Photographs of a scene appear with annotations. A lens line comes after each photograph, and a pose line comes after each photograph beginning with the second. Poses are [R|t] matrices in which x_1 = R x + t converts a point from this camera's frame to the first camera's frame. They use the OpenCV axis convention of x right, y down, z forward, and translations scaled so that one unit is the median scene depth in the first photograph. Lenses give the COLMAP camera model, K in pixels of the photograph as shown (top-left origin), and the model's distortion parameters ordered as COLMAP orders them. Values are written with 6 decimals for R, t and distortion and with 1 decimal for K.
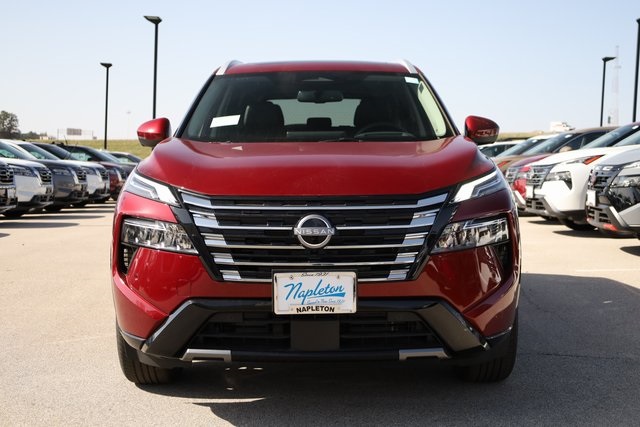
lens RADIAL K [[912.4, 0, 320.0], [0, 912.4, 213.5], [0, 0, 1]] dist [-0.068623, -0.016779]
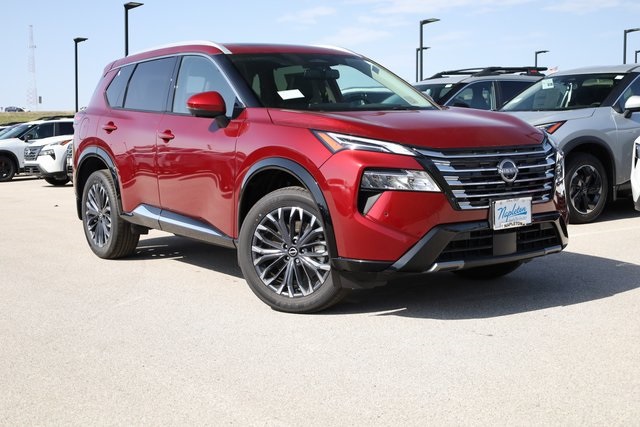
lens RADIAL K [[912.4, 0, 320.0], [0, 912.4, 213.5], [0, 0, 1]] dist [-0.068623, -0.016779]
pose [[0.801835, -0.070252, 0.593402, -1.090612], [0.057190, 0.997529, 0.040818, 0.011461], [-0.594803, 0.001208, 0.803871, 0.023906]]
